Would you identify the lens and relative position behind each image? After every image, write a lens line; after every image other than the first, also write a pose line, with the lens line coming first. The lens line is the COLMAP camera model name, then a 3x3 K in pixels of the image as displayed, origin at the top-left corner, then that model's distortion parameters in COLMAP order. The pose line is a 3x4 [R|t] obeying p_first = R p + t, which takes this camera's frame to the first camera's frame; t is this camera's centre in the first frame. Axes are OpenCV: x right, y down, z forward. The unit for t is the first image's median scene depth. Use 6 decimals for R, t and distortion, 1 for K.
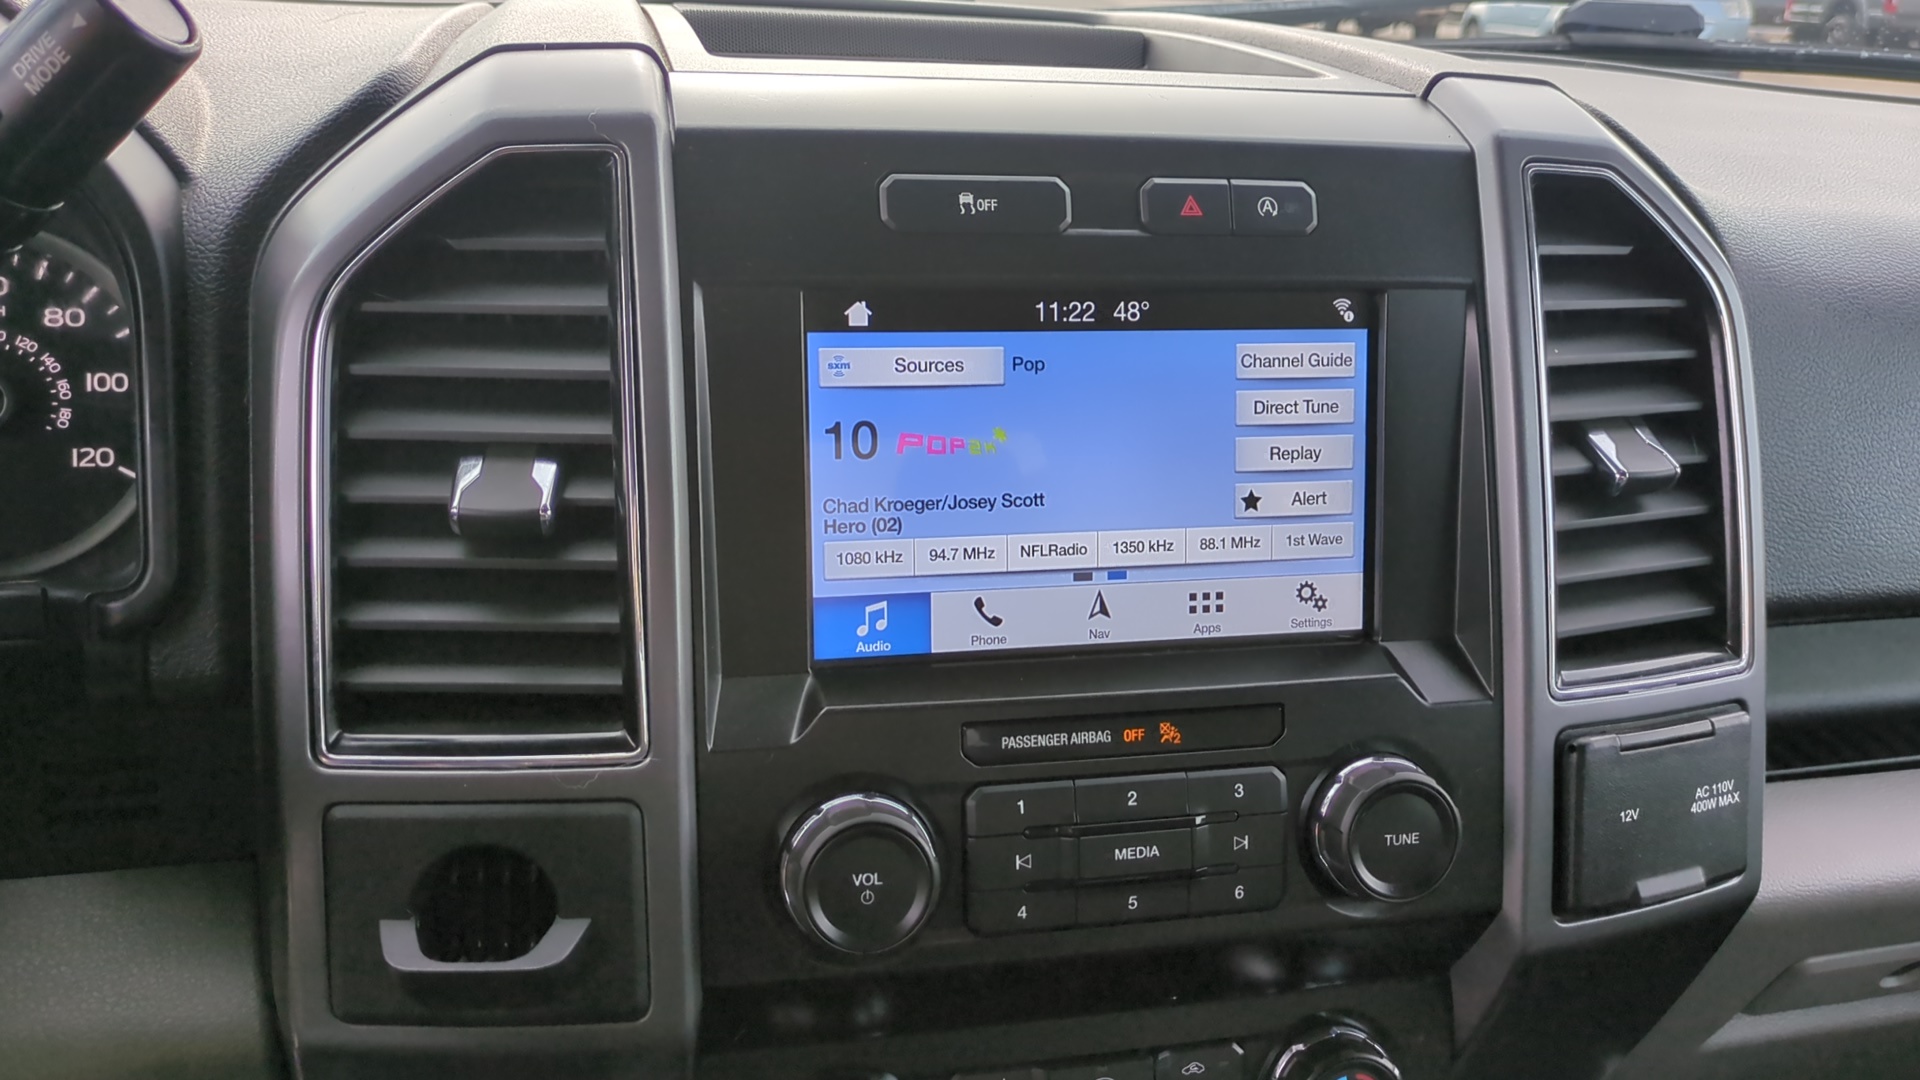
lens RADIAL K [[1642.4, 0, 970.5], [0, 1642.4, 543.1], [0, 0, 1]] dist [0.071881, -0.093948]
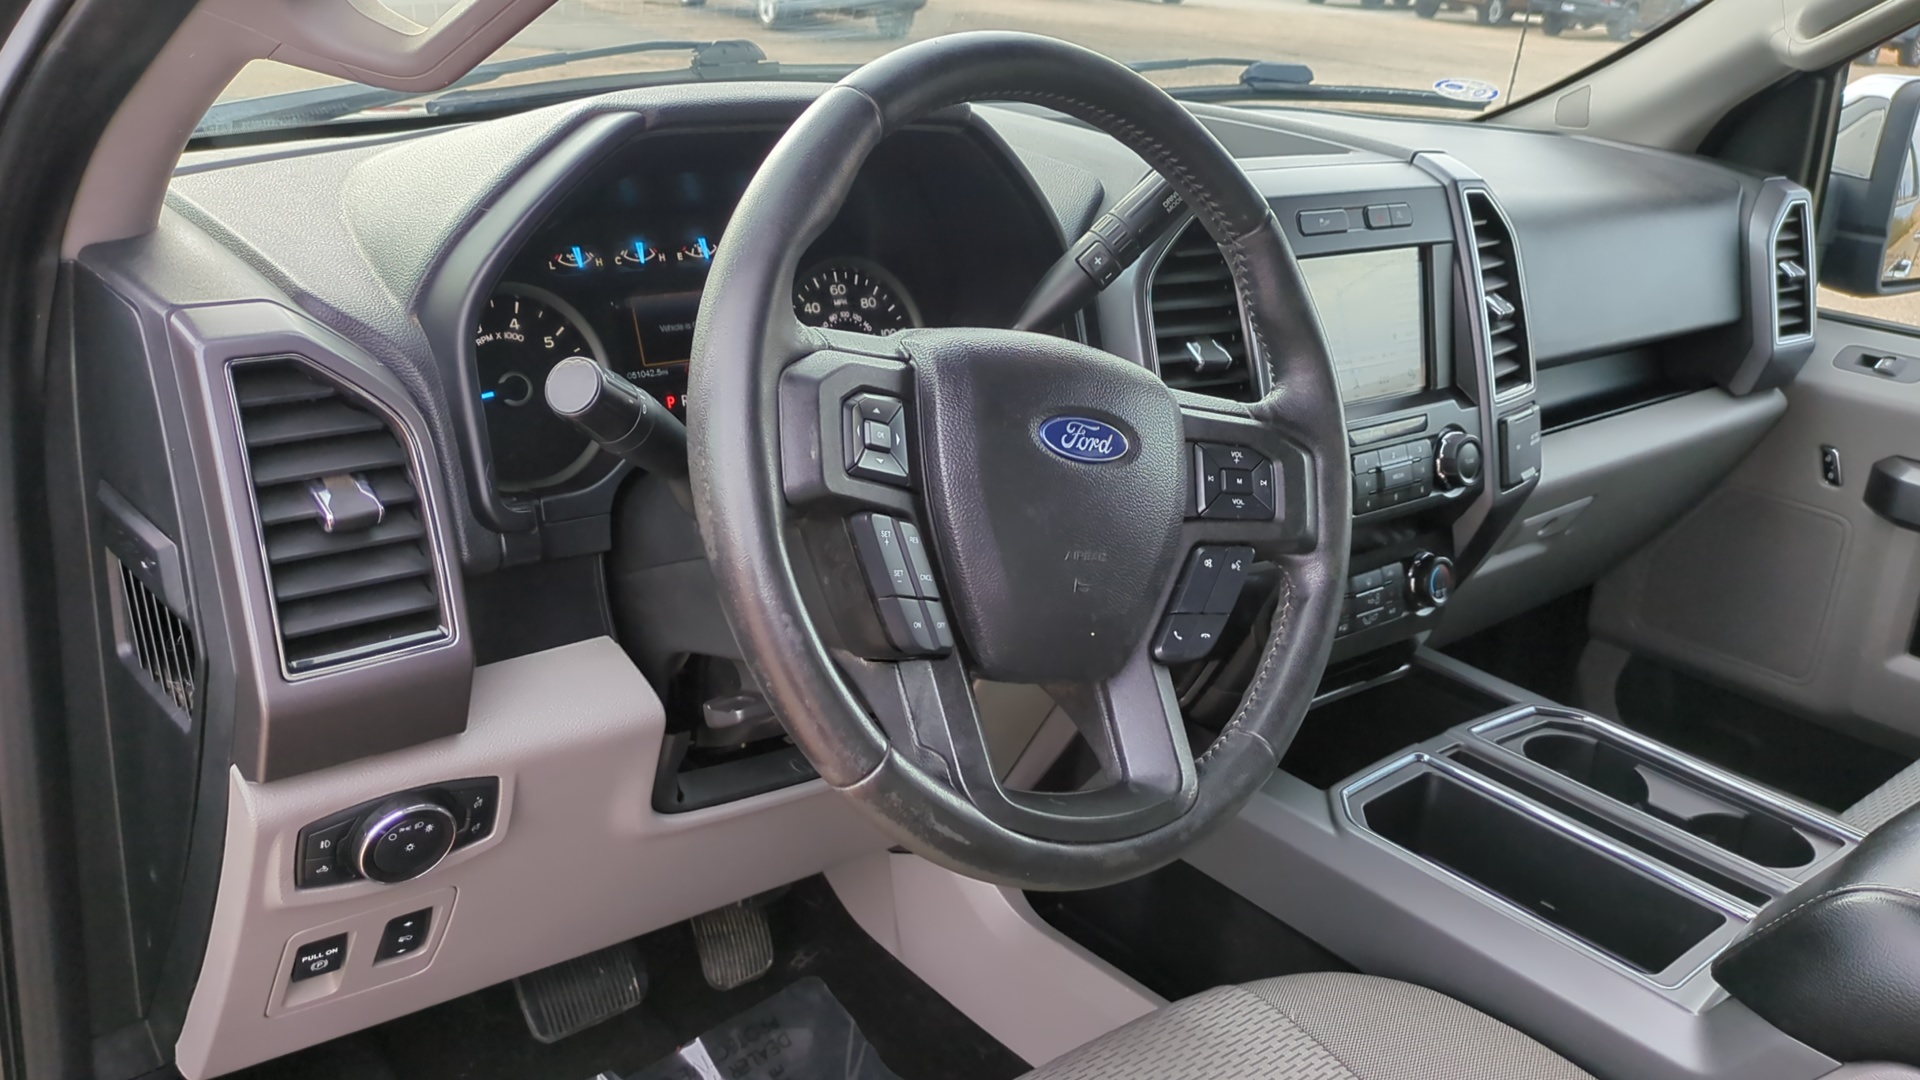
lens RADIAL K [[1642.4, 0, 966.2], [0, 1642.4, 548.1], [0, 0, 1]] dist [0.071881, -0.093948]
pose [[0.893936, -0.143231, 0.424692, -1.472193], [0.122547, 0.989565, 0.075788, 0.022396], [-0.431116, -0.015705, 0.902160, -0.930676]]
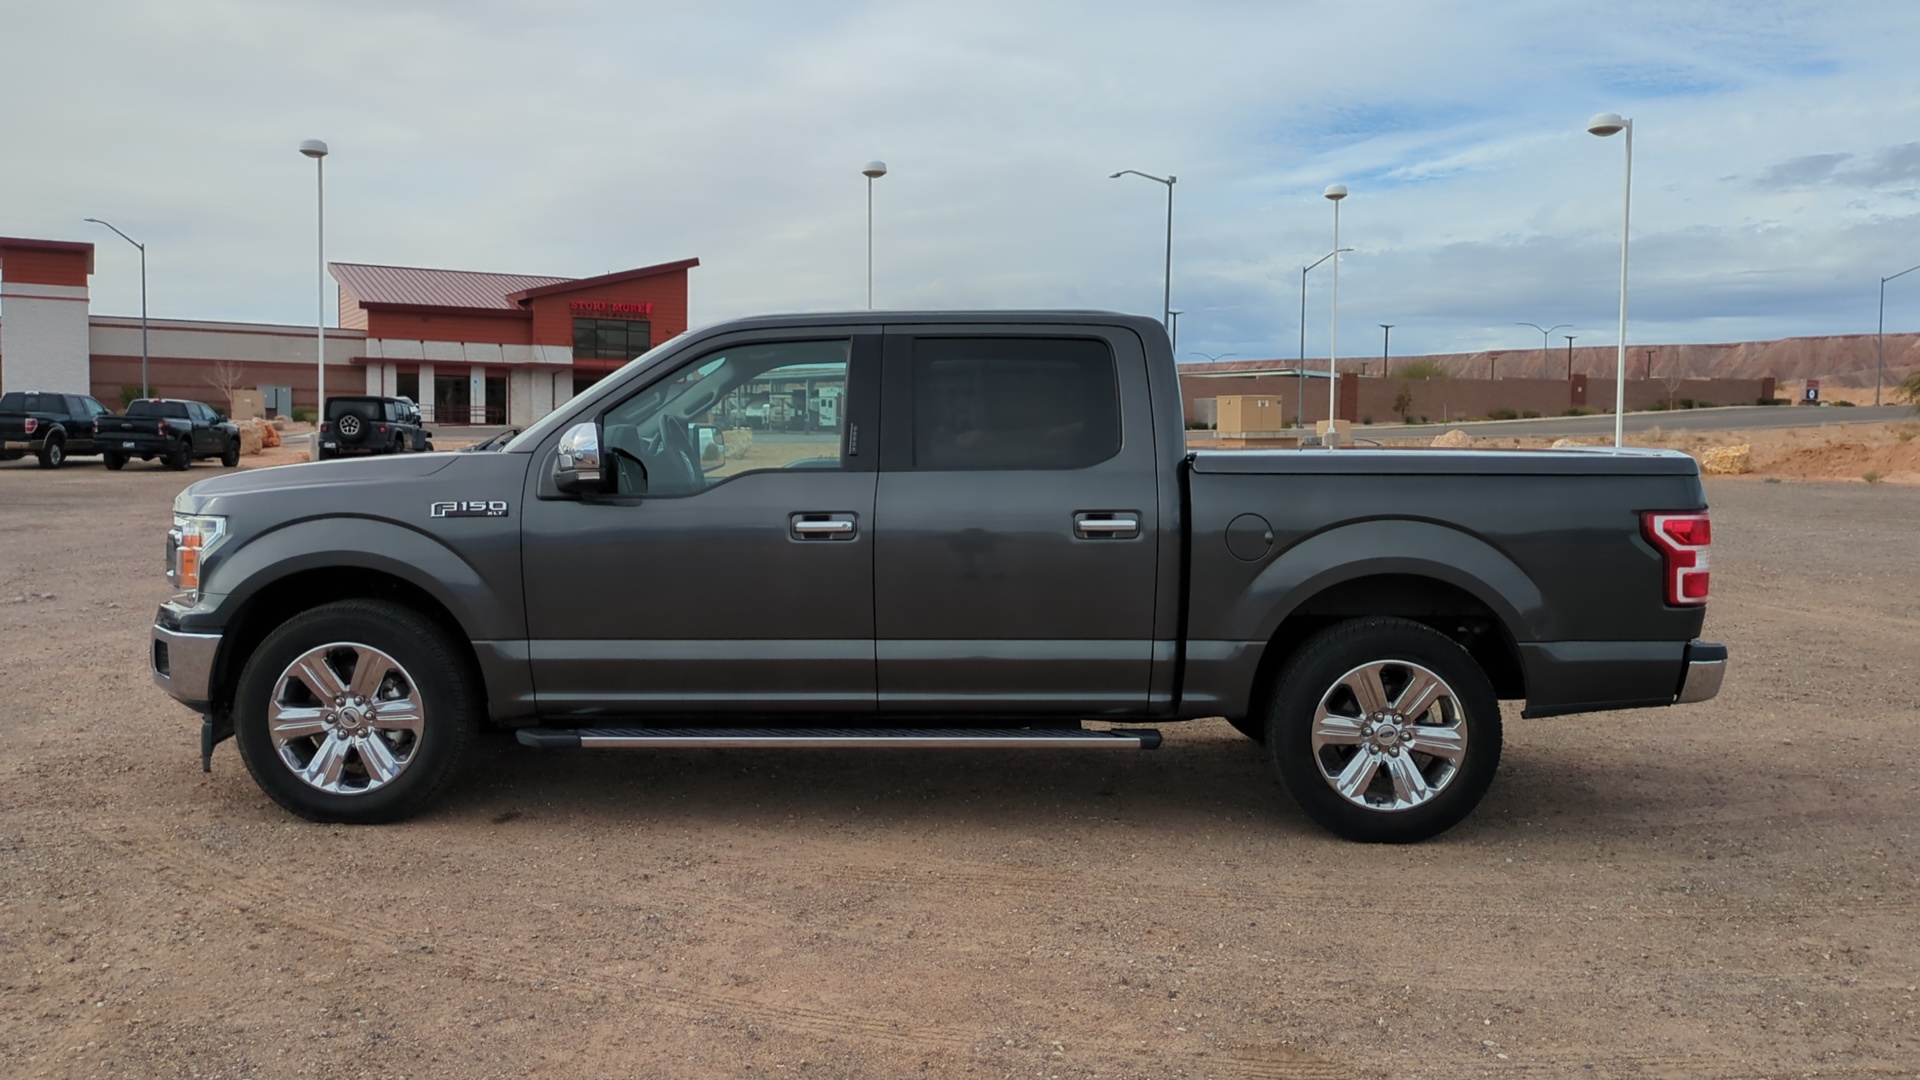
lens RADIAL K [[1642.4, 0, 971.9], [0, 1642.4, 541.7], [0, 0, 1]] dist [0.071881, -0.093948]
pose [[0.257712, -0.119864, 0.958758, -8.295333], [0.332846, 0.942554, 0.028370, 0.613933], [-0.907082, 0.311808, 0.282804, -3.116513]]
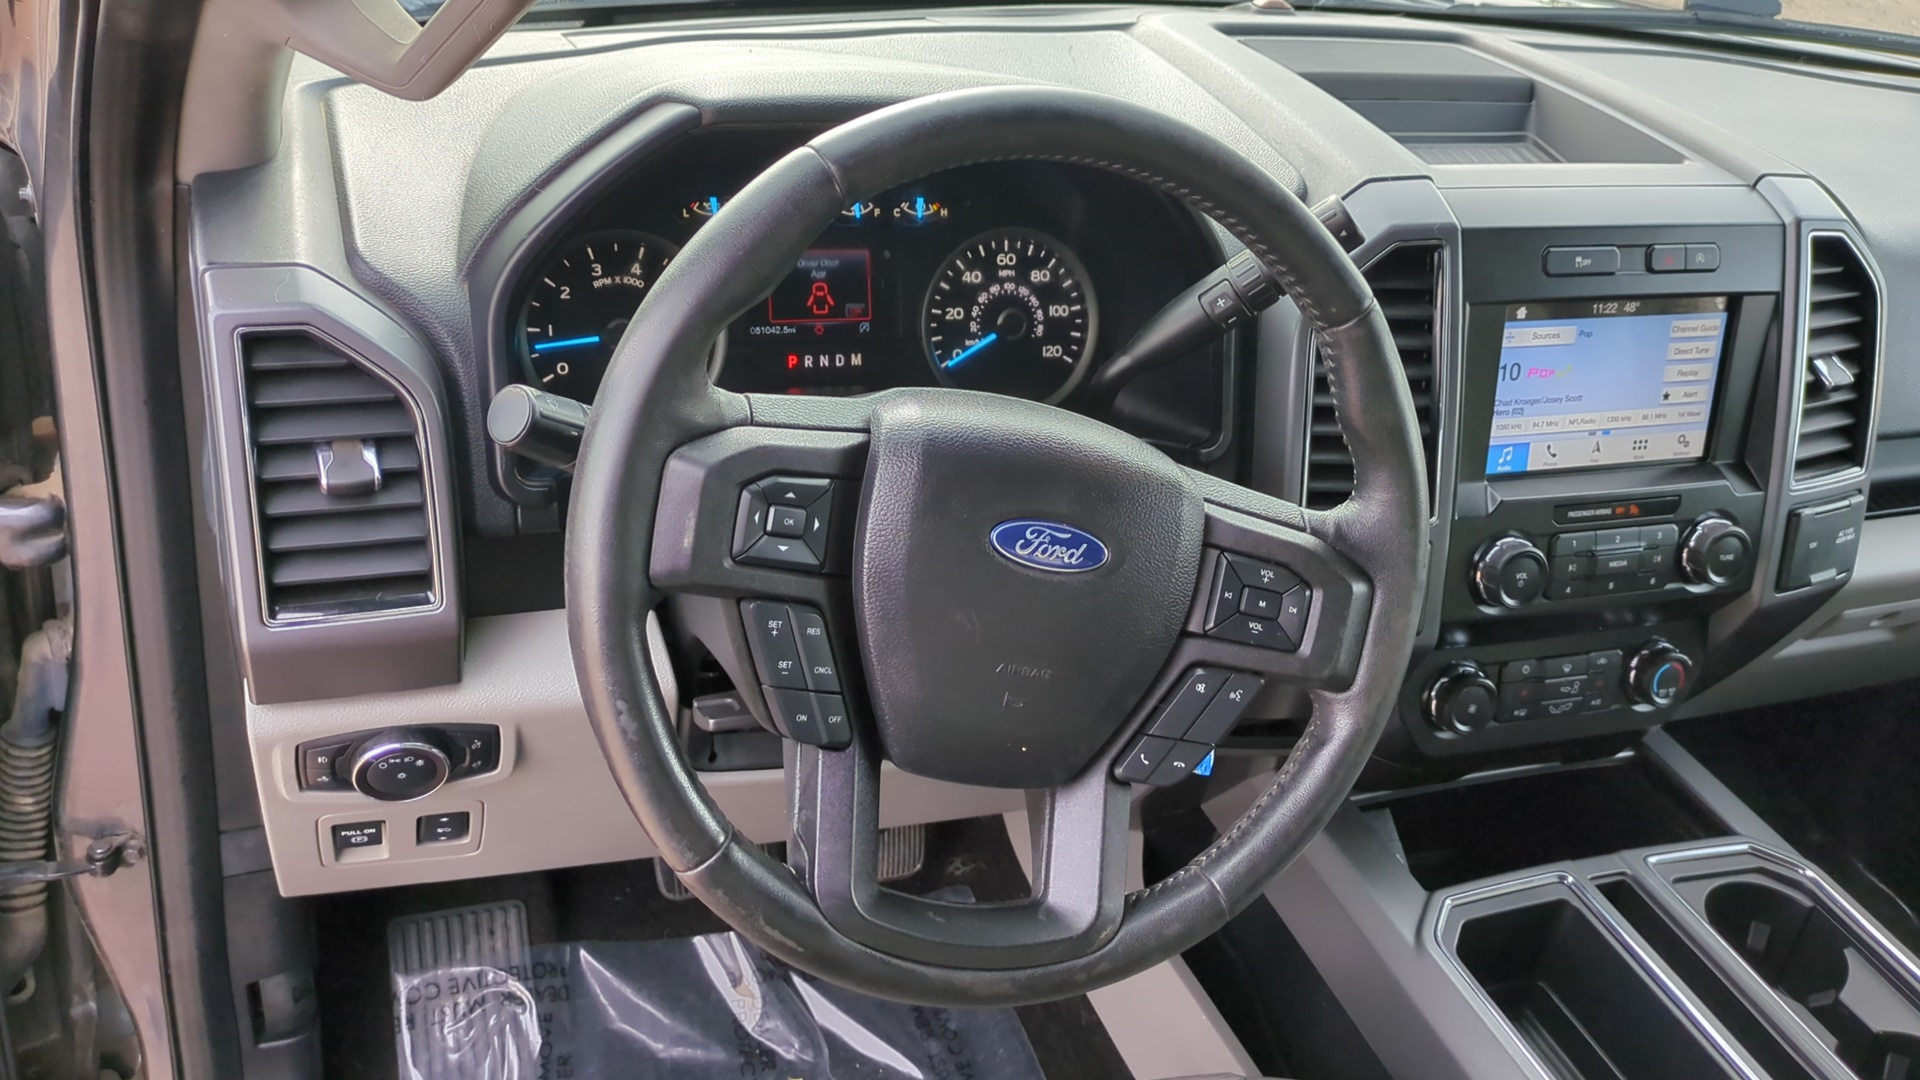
lens RADIAL K [[1642.4, 0, 971.0], [0, 1642.4, 542.1], [0, 0, 1]] dist [0.071881, -0.093948]
pose [[0.992370, 0.006799, 0.123108, -0.946877], [-0.030911, 0.980309, 0.195035, -0.224173], [-0.119358, -0.197352, 0.973039, -0.953649]]
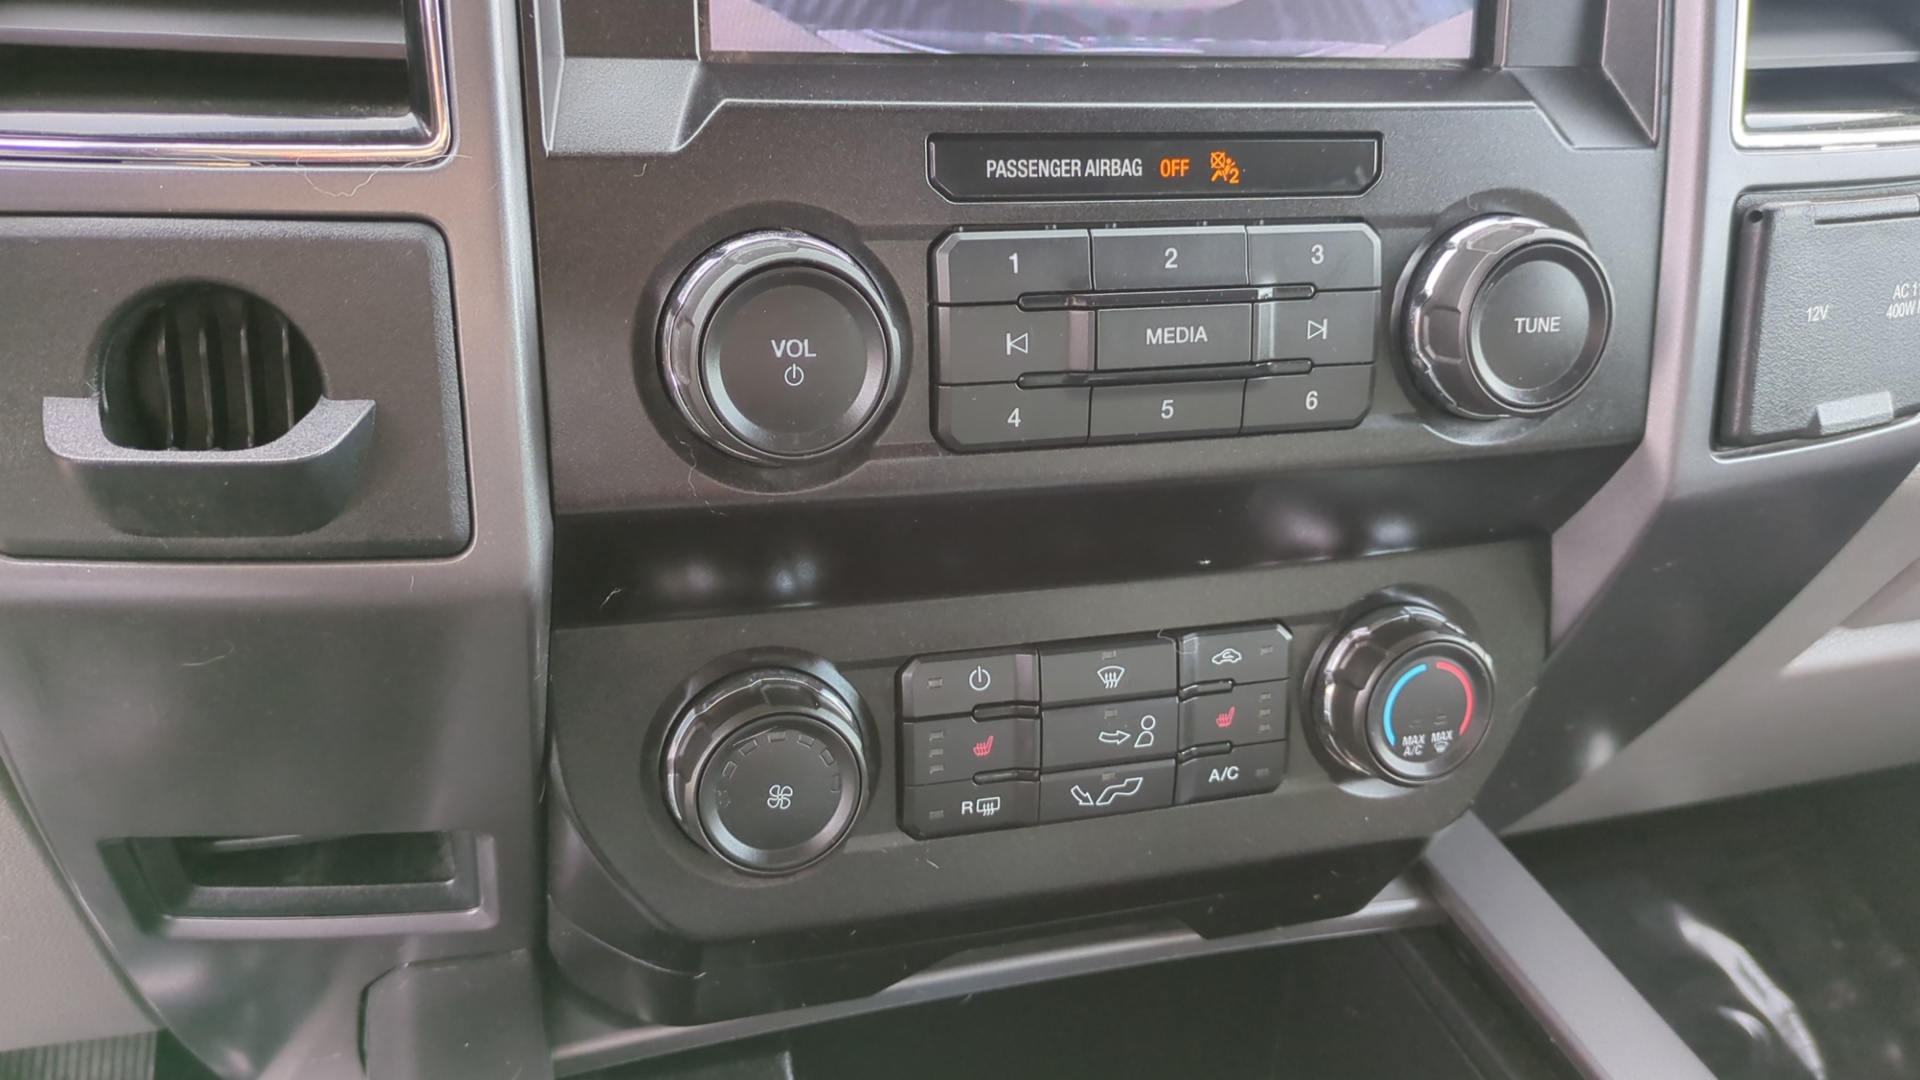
lens RADIAL K [[1642.4, 0, 968.4], [0, 1642.4, 543.5], [0, 0, 1]] dist [0.071881, -0.093948]
pose [[0.998011, -0.008101, 0.062512, -0.029724], [-0.000616, 0.990408, 0.138175, 0.166202], [-0.063031, -0.137939, 0.988433, 0.278853]]
